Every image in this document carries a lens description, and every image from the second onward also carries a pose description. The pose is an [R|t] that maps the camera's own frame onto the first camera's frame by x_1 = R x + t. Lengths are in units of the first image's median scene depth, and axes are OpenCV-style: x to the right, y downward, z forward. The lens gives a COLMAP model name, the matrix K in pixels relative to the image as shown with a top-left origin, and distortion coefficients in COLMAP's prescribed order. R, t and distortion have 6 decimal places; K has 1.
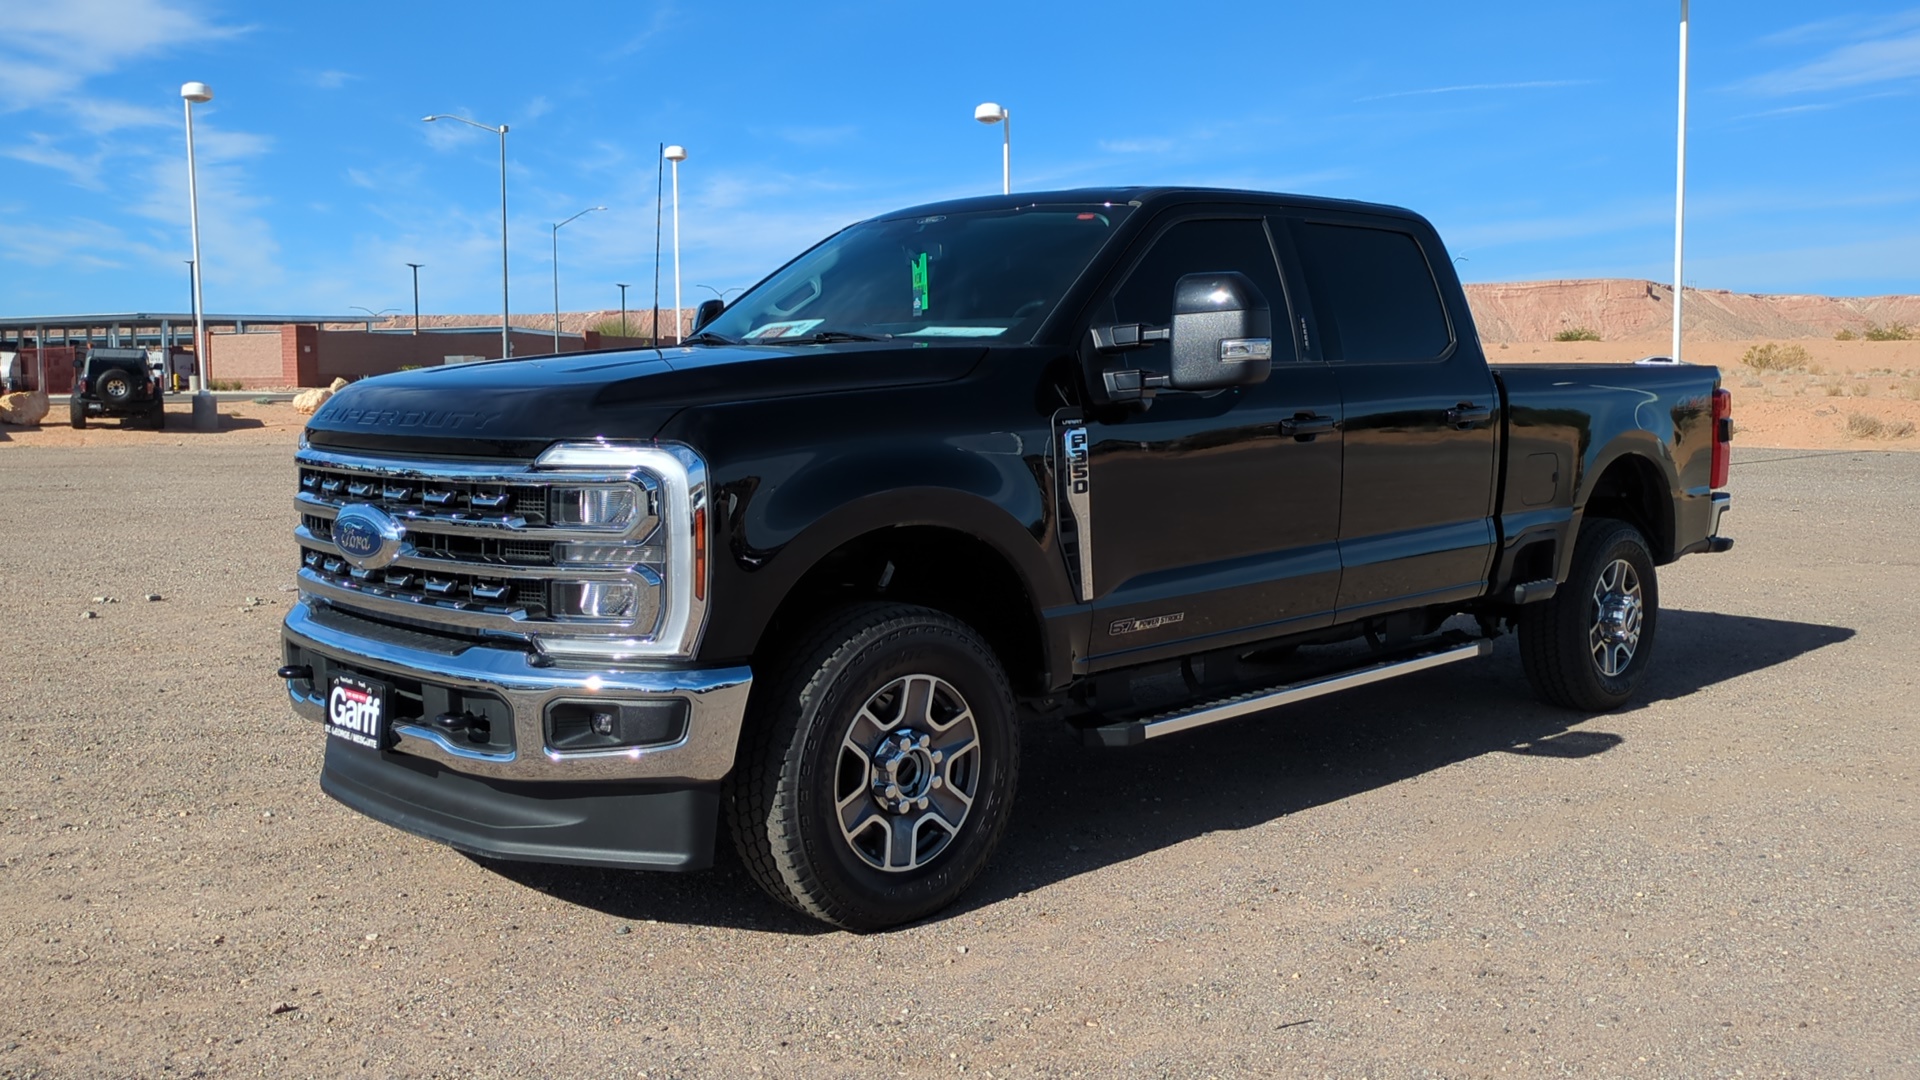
lens RADIAL K [[1669.7, 0, 977.7], [0, 1669.7, 537.2], [0, 0, 1]] dist [0.057597, -0.051248]
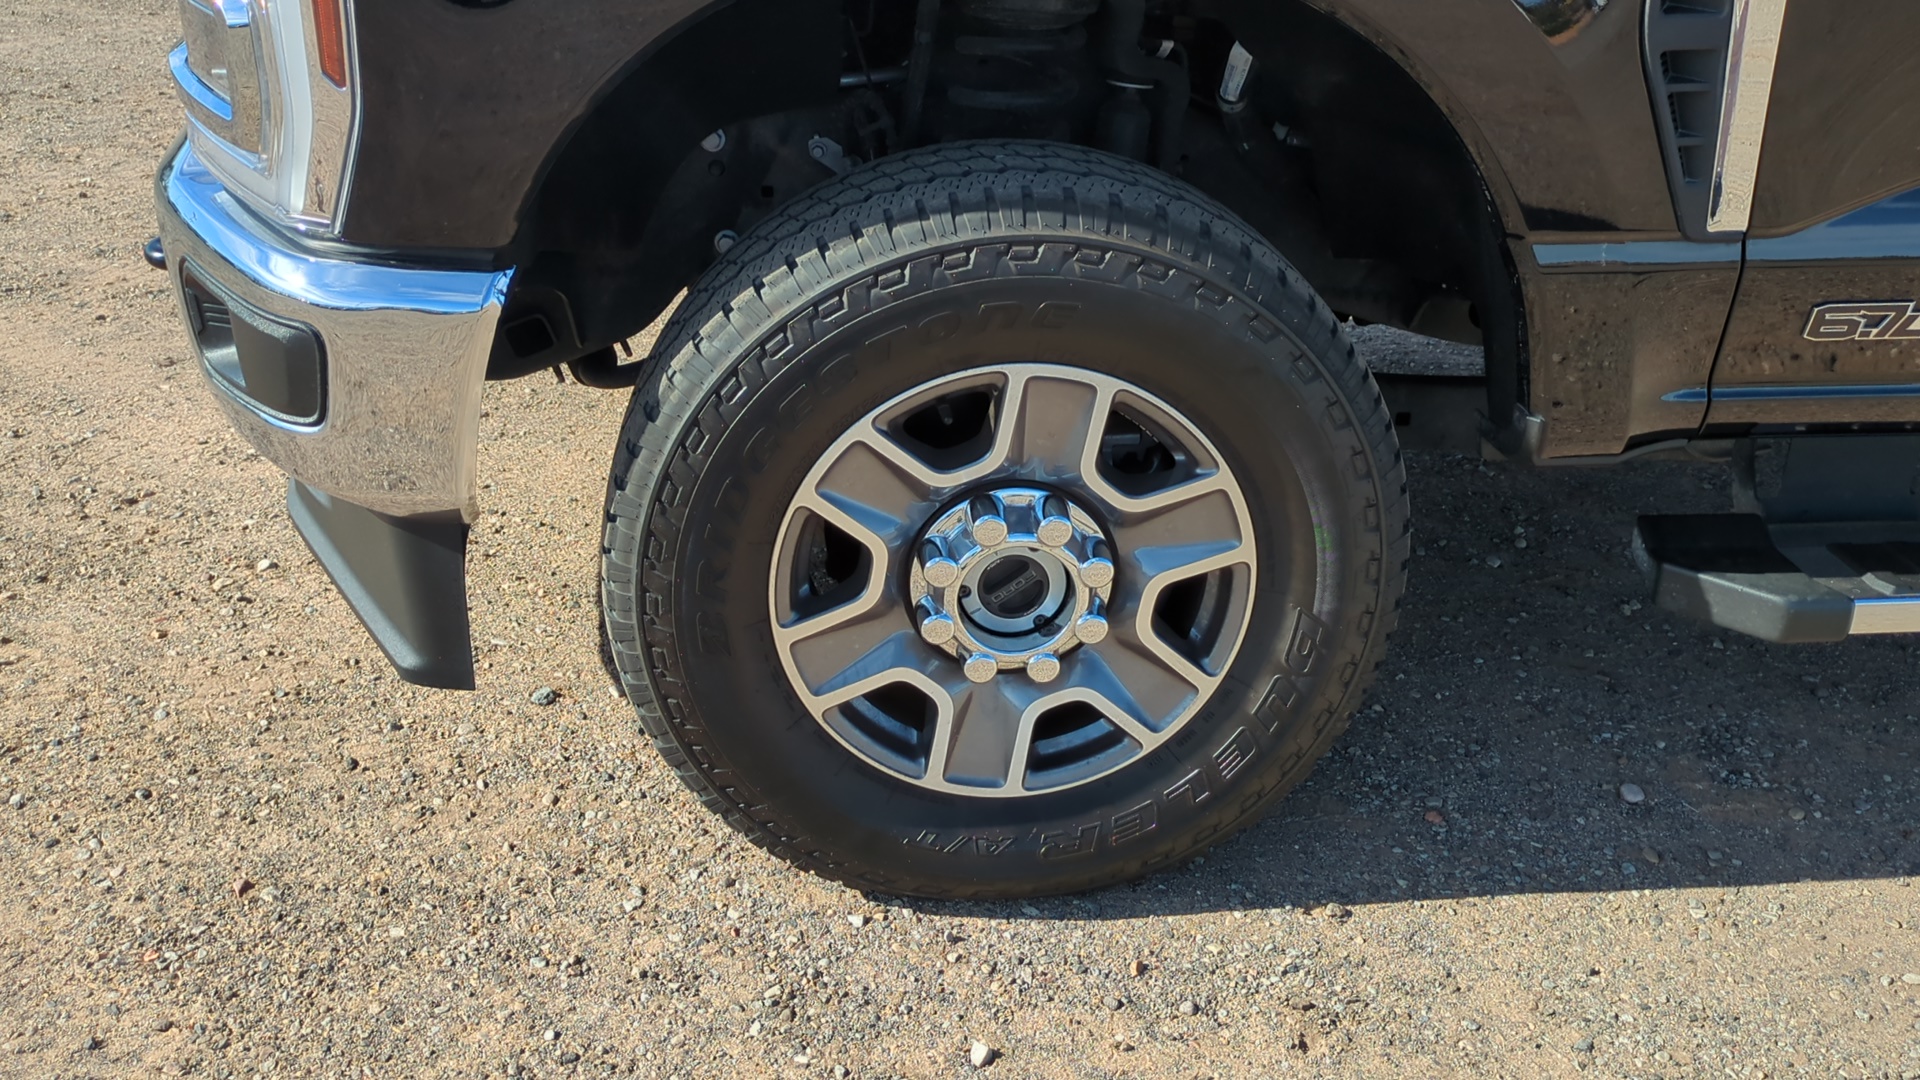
lens RADIAL K [[1669.7, 0, 957.7], [0, 1669.7, 535.4], [0, 0, 1]] dist [0.057597, -0.051248]
pose [[0.771679, 0.298289, -0.561725, 0.155982], [-0.088141, 0.924832, 0.370023, -0.018275], [0.629875, -0.236028, 0.739965, 0.634408]]
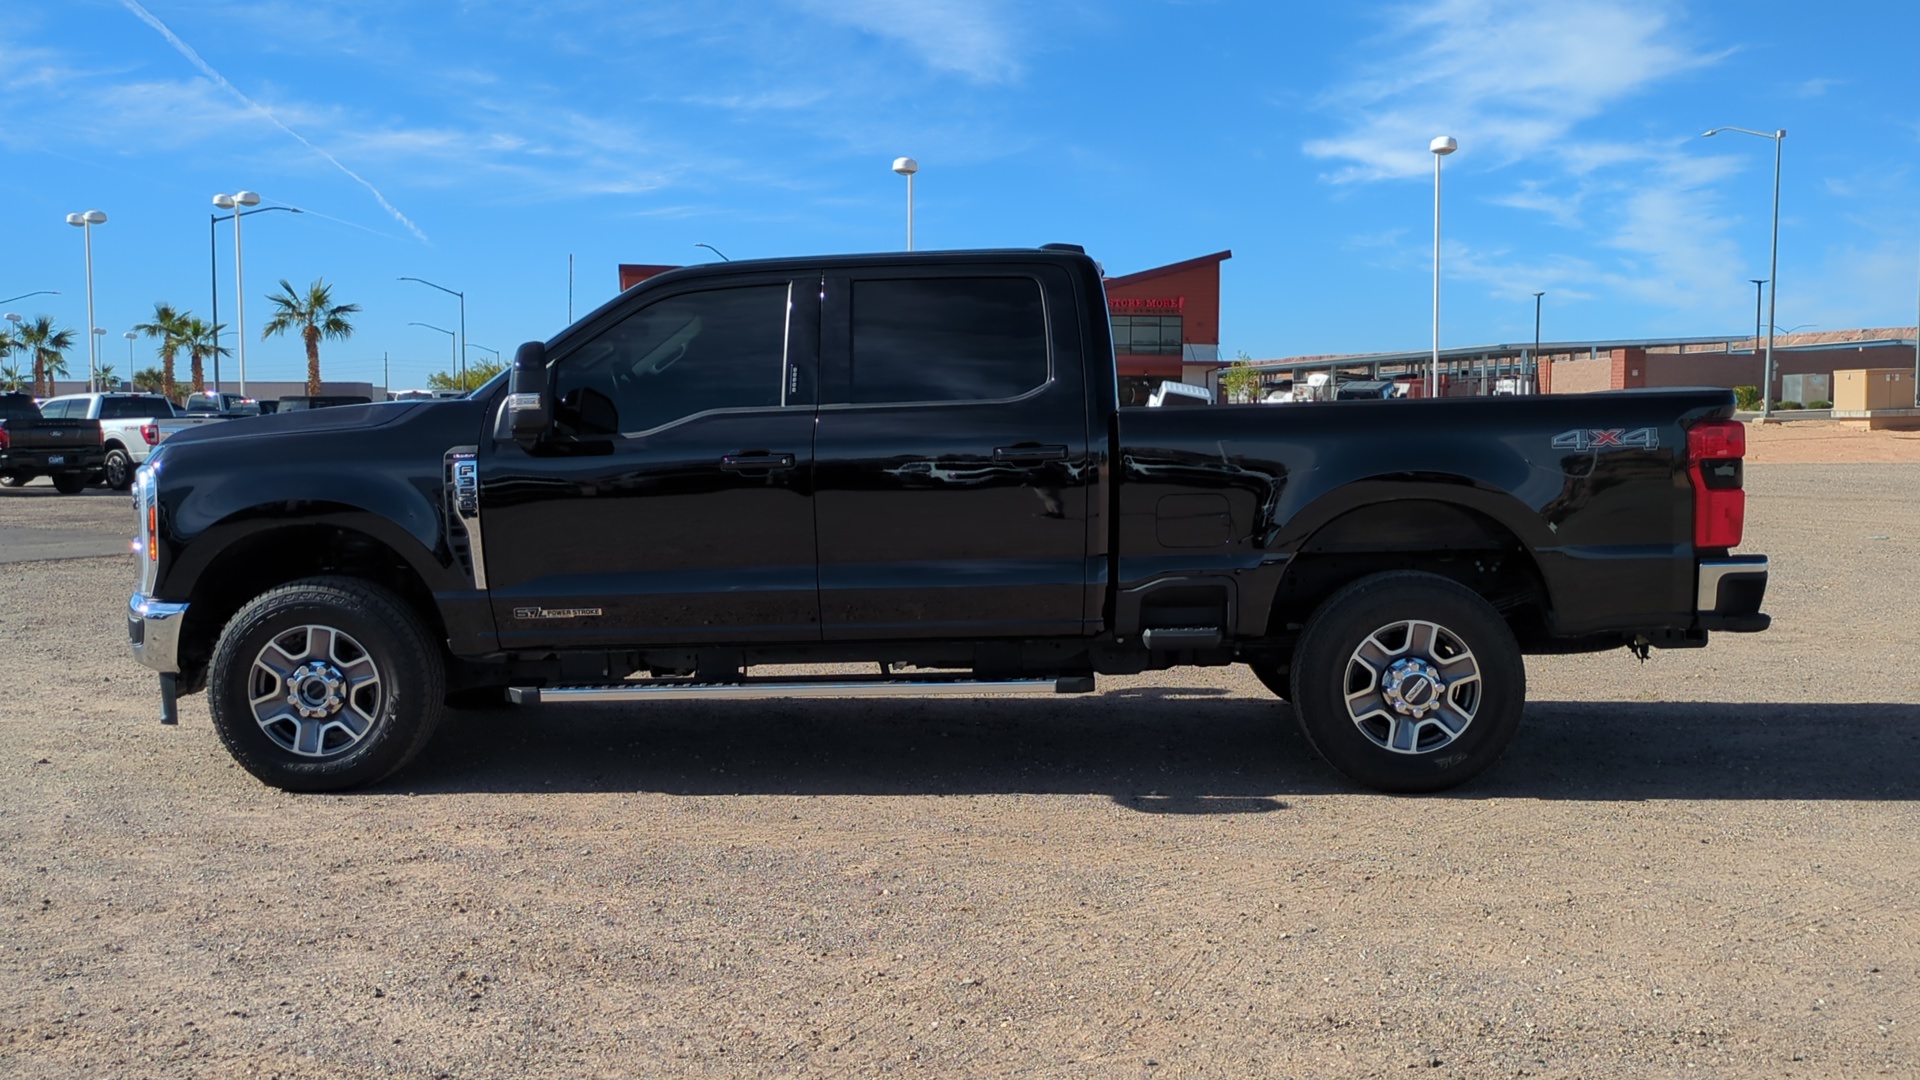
lens RADIAL K [[1669.7, 0, 964.0], [0, 1669.7, 522.8], [0, 0, 1]] dist [0.057597, -0.051248]
pose [[0.670724, 0.039770, -0.740640, 1.318874], [-0.055443, 0.998456, 0.003404, -0.041151], [0.739632, 0.038780, 0.671894, 0.379487]]
